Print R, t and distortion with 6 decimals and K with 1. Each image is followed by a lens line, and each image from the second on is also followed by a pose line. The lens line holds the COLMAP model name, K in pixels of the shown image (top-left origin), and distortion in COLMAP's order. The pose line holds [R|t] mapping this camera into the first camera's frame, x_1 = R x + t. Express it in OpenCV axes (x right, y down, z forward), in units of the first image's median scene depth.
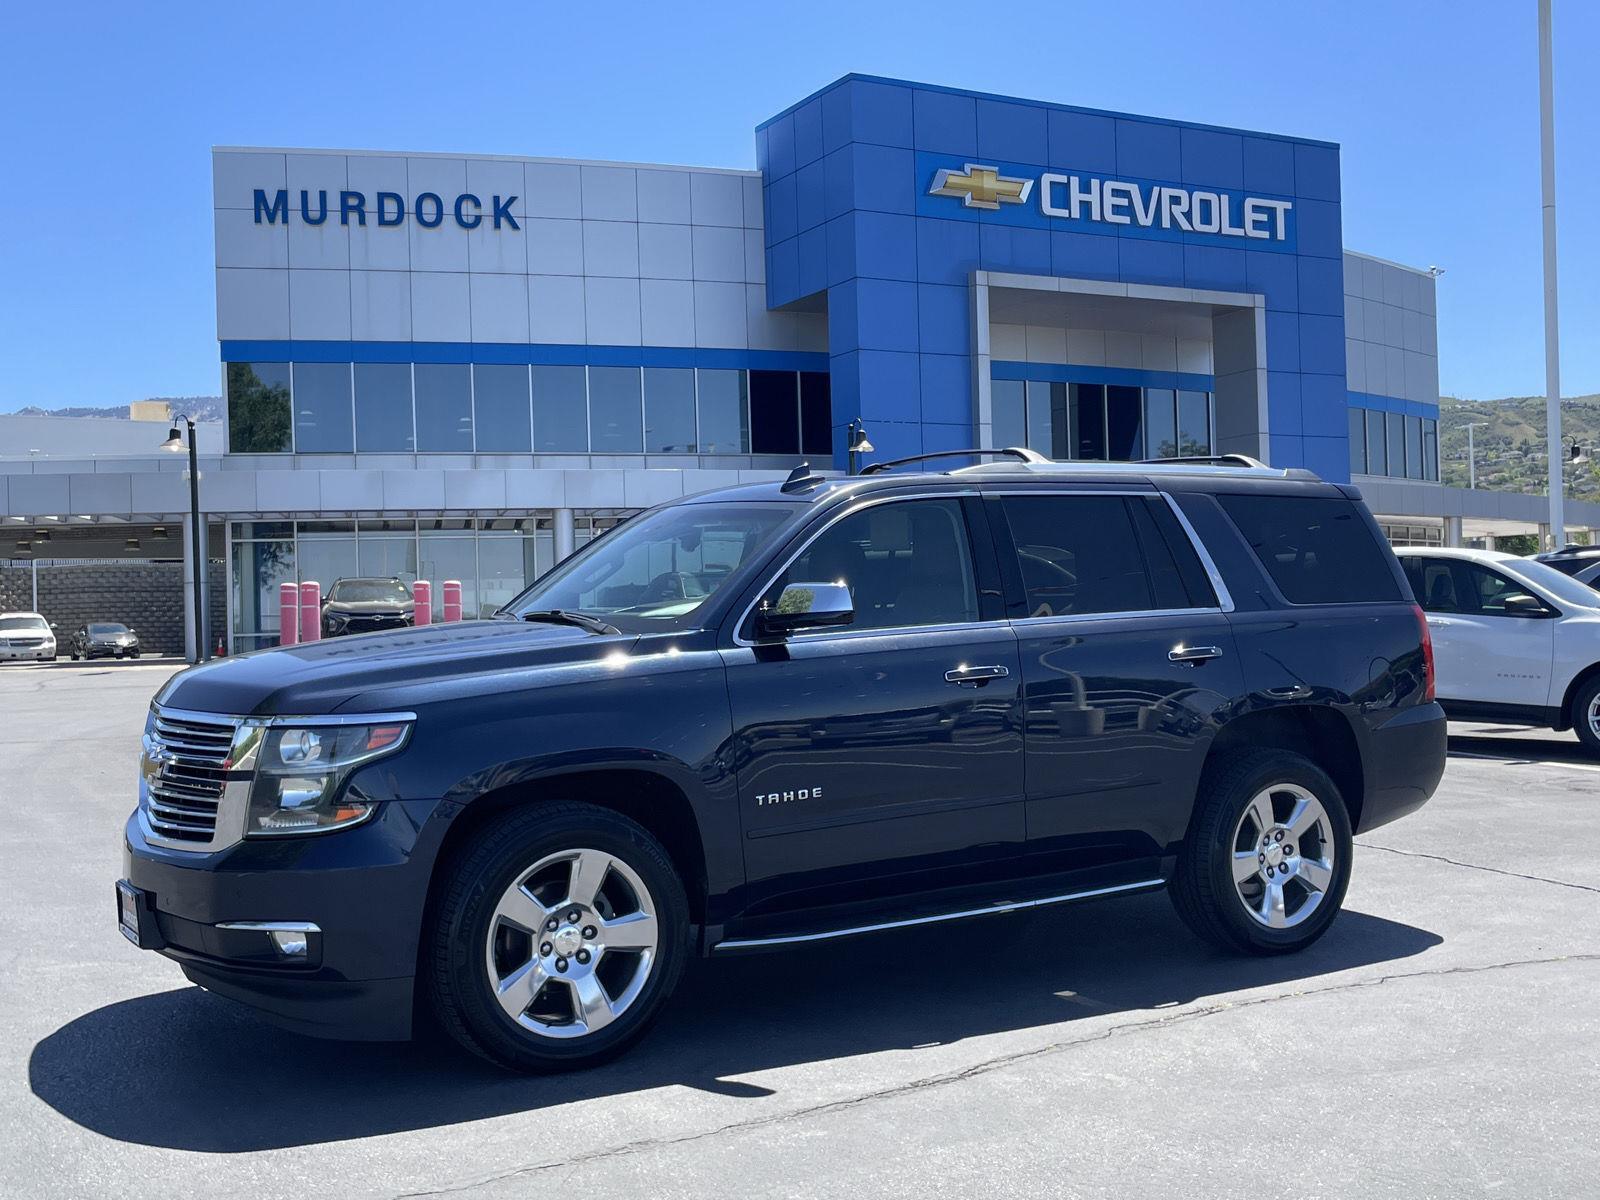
lens RADIAL K [[1737.4, 0, 803.9], [0, 1737.4, 600.6], [0, 0, 1]] dist [0.064976, 0.000000]
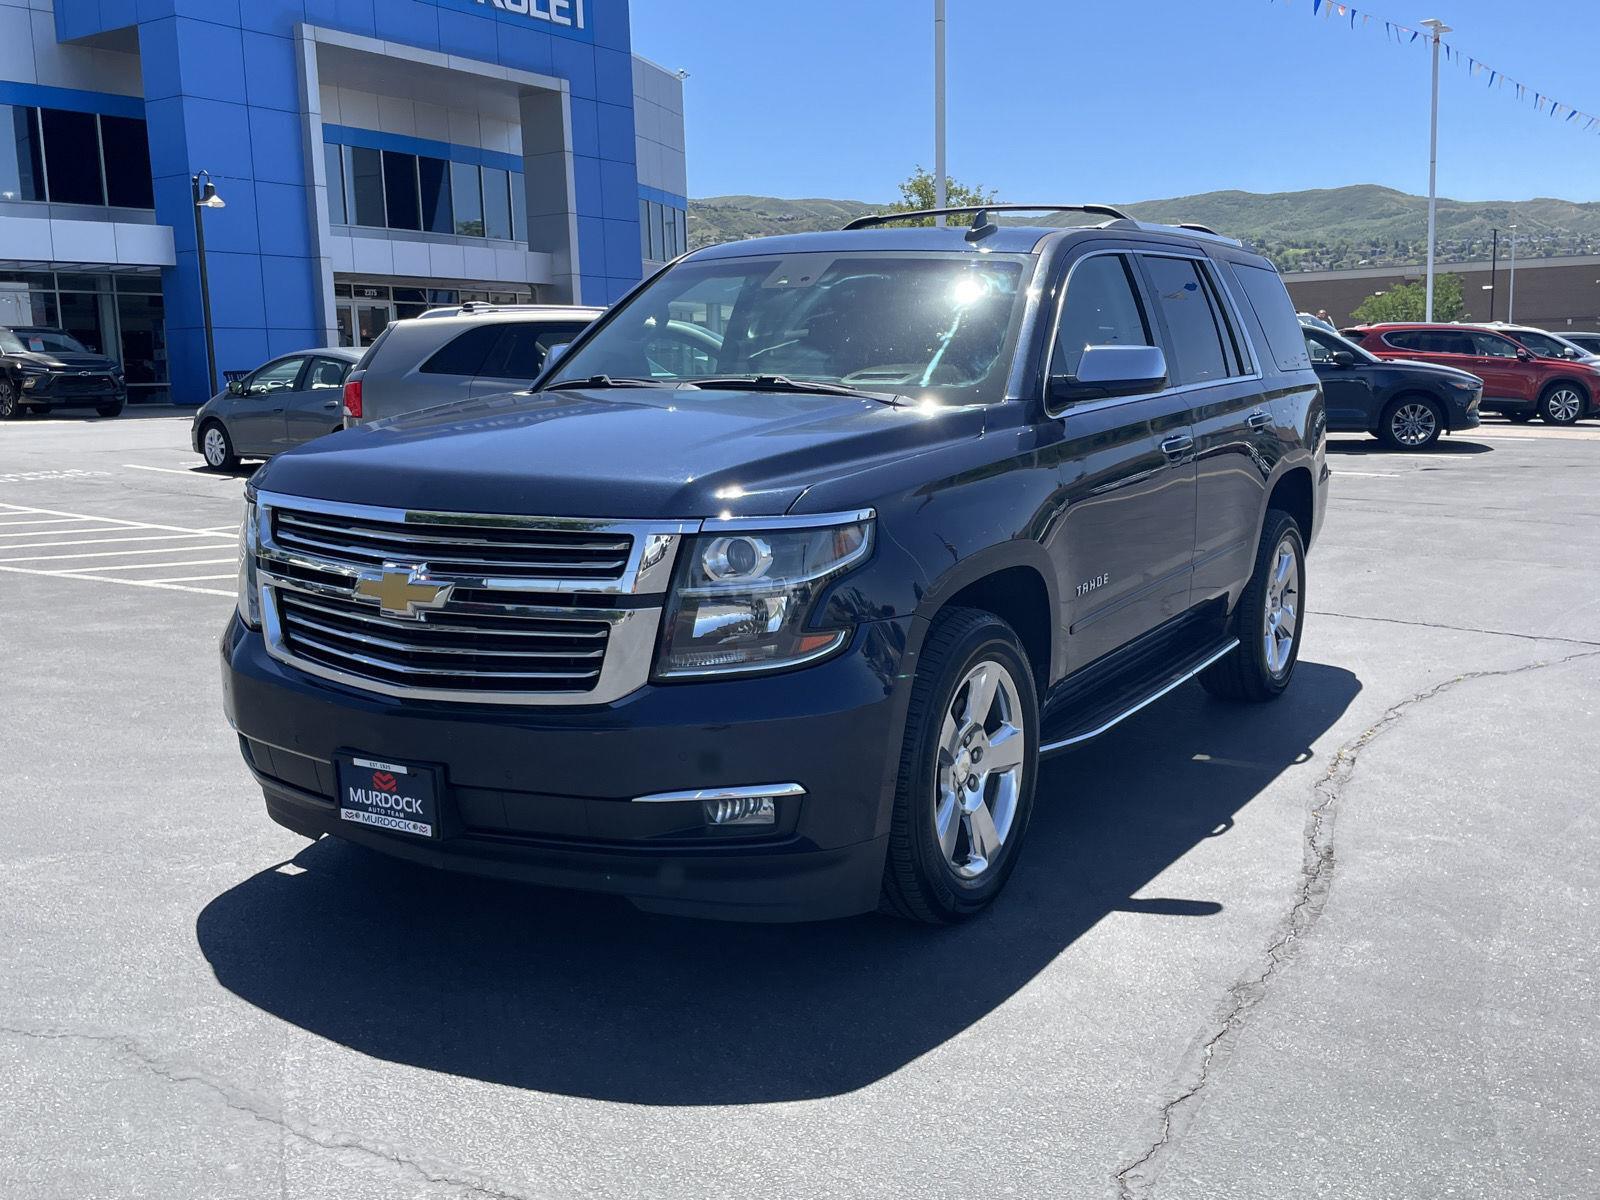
lens RADIAL K [[1555.0, 0, 831.6], [0, 1555.0, 600.5], [0, 0, 1]] dist [0.044583, 0.000000]
pose [[0.882606, -0.063074, 0.465862, -0.415374], [-0.006153, 0.989324, 0.145604, 0.002628], [-0.470072, -0.131378, 0.872795, 0.287191]]
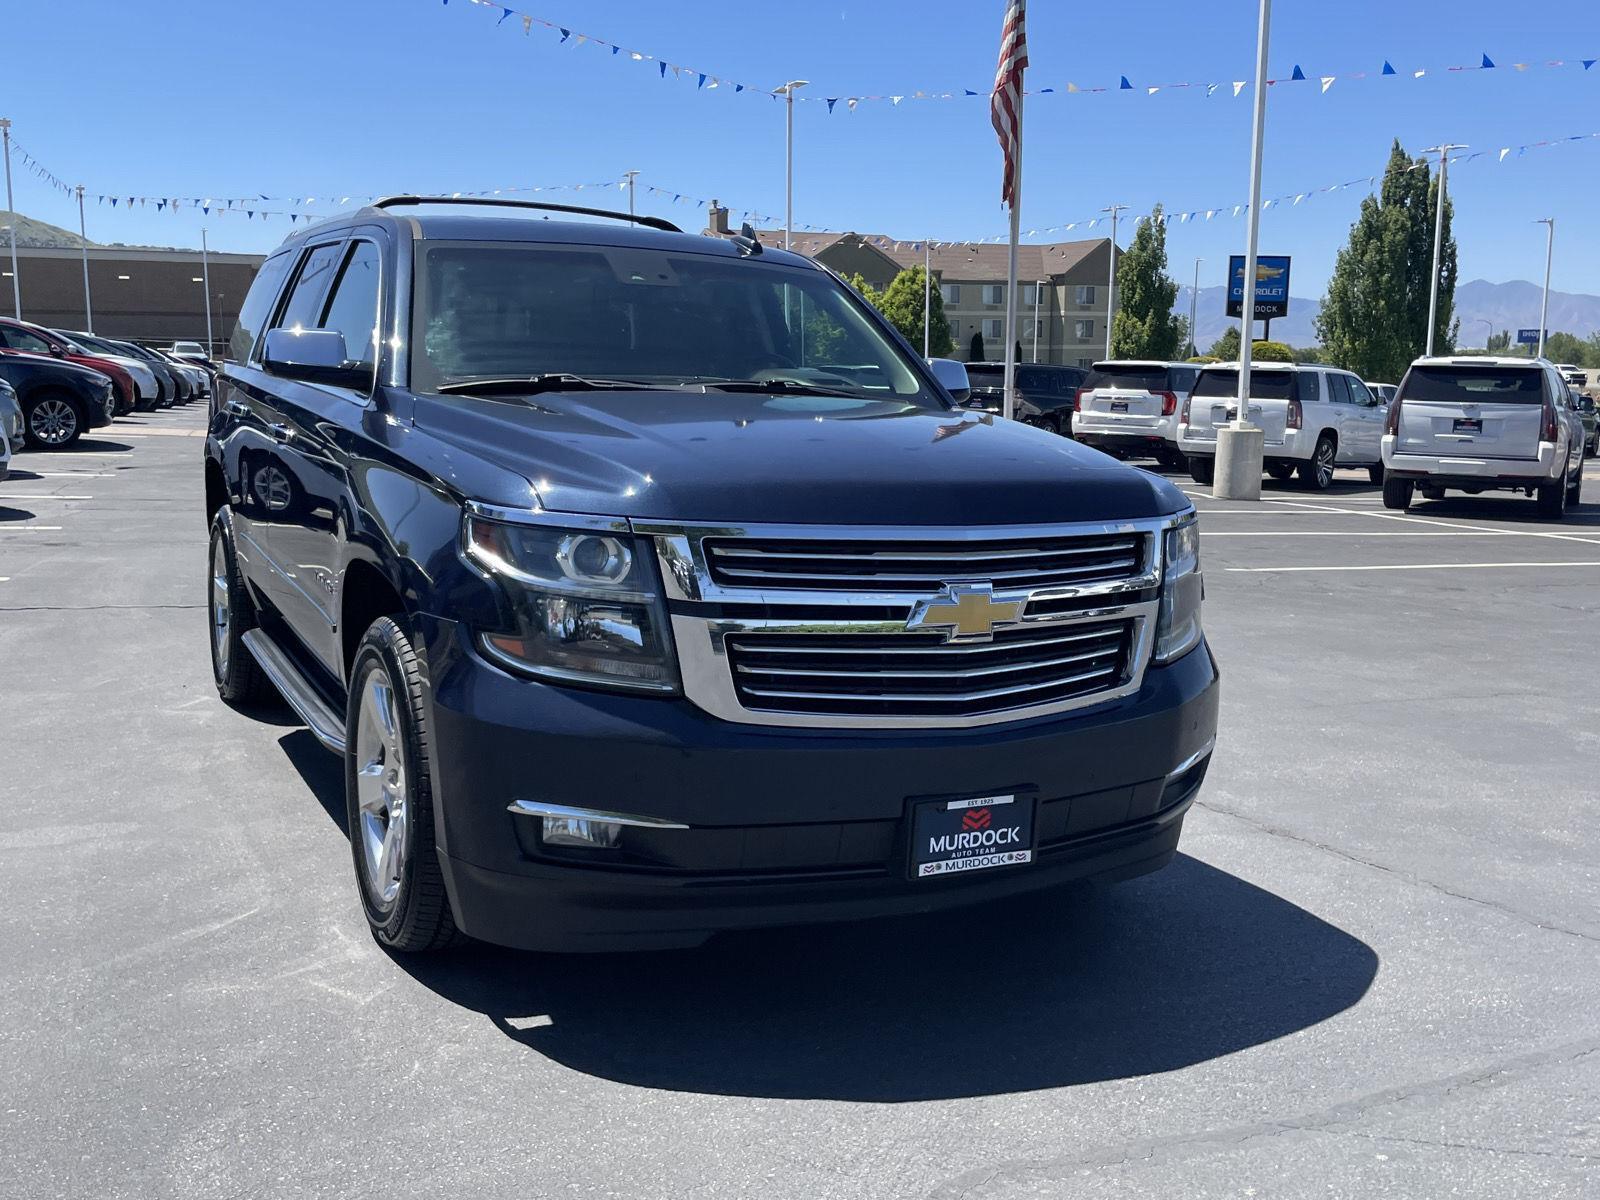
lens RADIAL K [[1555.0, 0, 807.9], [0, 1555.0, 598.7], [0, 0, 1]] dist [0.044583, 0.000000]
pose [[0.092887, -0.127715, 0.987452, -0.778072], [-0.024971, 0.991129, 0.130540, 0.009950], [-0.995363, -0.036783, 0.088873, 0.813076]]
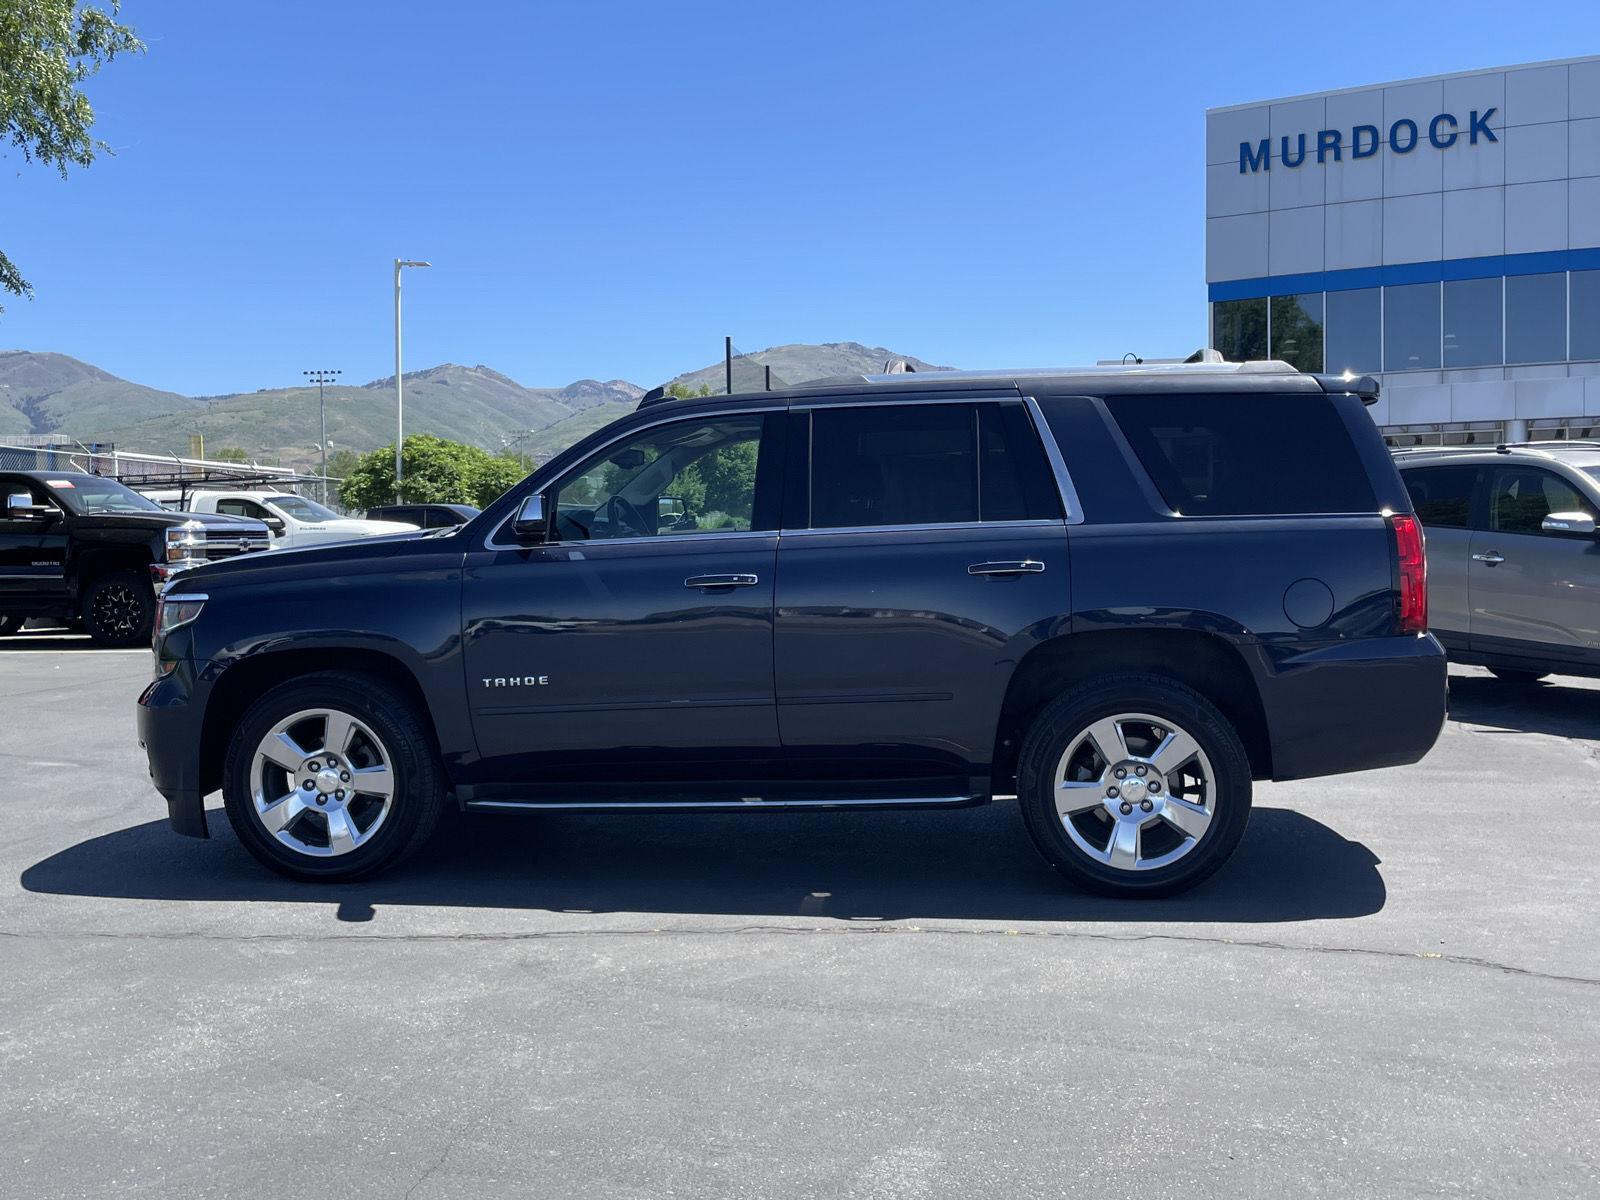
lens RADIAL K [[1555.0, 0, 816.1], [0, 1555.0, 591.9], [0, 0, 1]] dist [0.044583, 0.000000]
pose [[0.785204, 0.033583, -0.618325, 0.638265], [-0.002143, 0.998670, 0.051518, 0.000006], [0.619233, -0.039127, 0.784232, 0.259747]]
